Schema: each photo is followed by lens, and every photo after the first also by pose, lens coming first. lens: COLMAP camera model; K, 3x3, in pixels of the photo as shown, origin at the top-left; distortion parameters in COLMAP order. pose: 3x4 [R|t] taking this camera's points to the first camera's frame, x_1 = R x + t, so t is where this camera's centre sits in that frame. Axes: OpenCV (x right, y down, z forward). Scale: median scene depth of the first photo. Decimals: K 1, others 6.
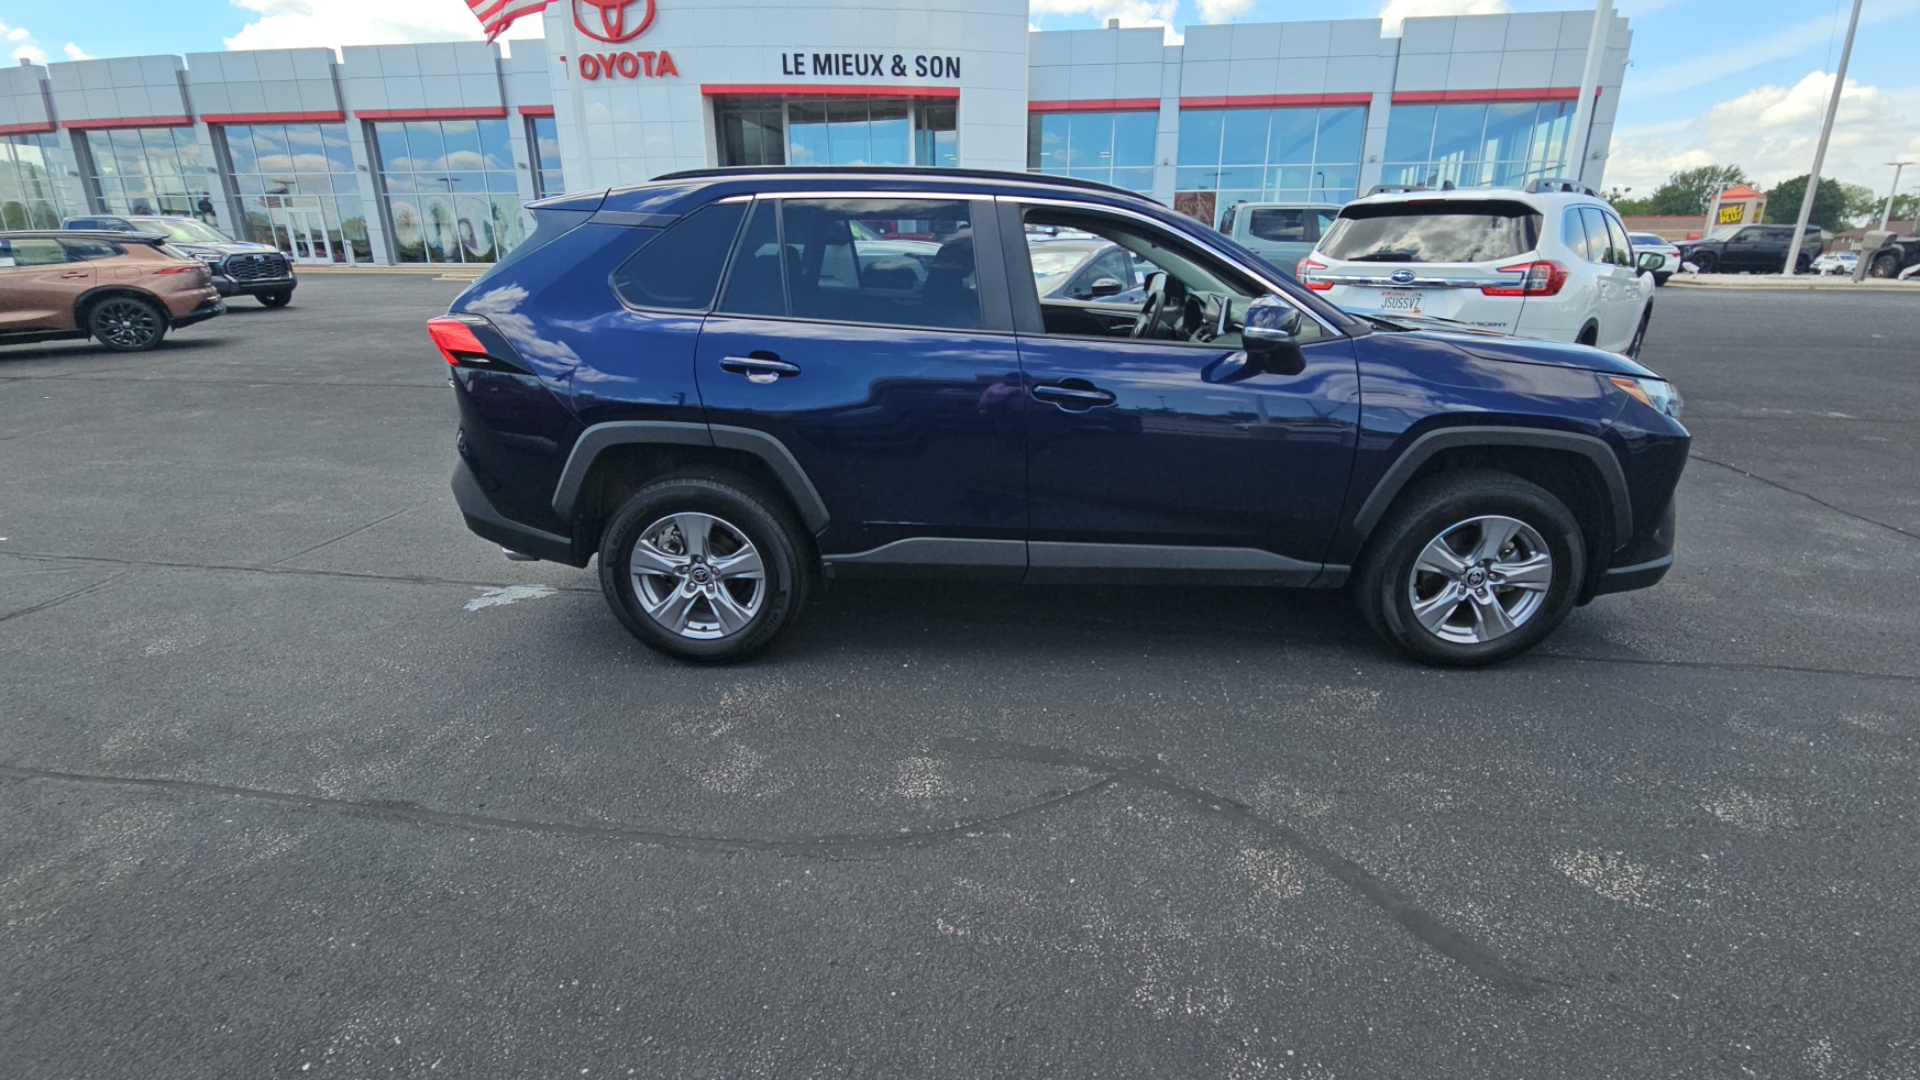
lens RADIAL K [[859.1, 0, 988.9], [0, 859.1, 531.2], [0, 0, 1]] dist [0.011092, -0.008369]
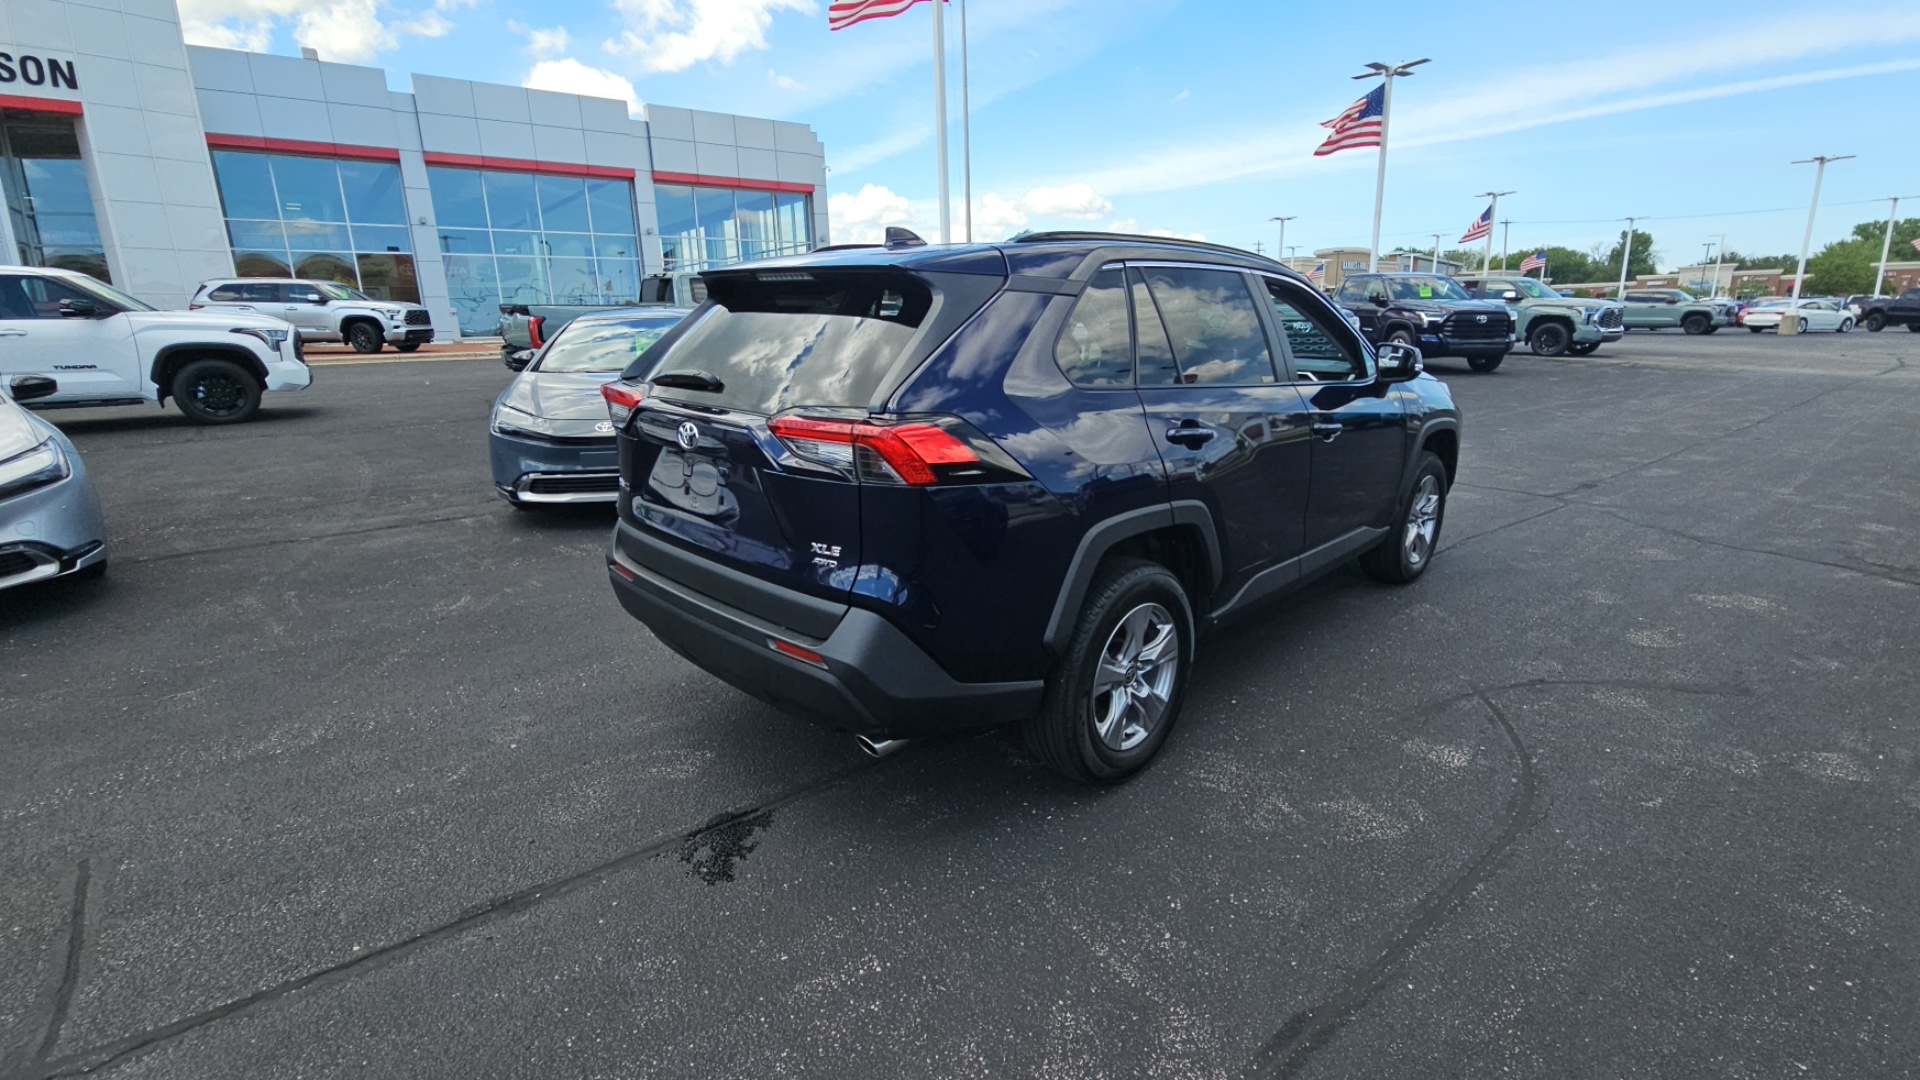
lens RADIAL K [[859.1, 0, 972.9], [0, 859.1, 526.2], [0, 0, 1]] dist [0.011092, -0.008369]
pose [[0.679575, -0.189414, 0.708732, -1.070144], [0.242887, 0.969699, 0.026264, -0.165428], [-0.692231, 0.154293, 0.704989, 0.467119]]
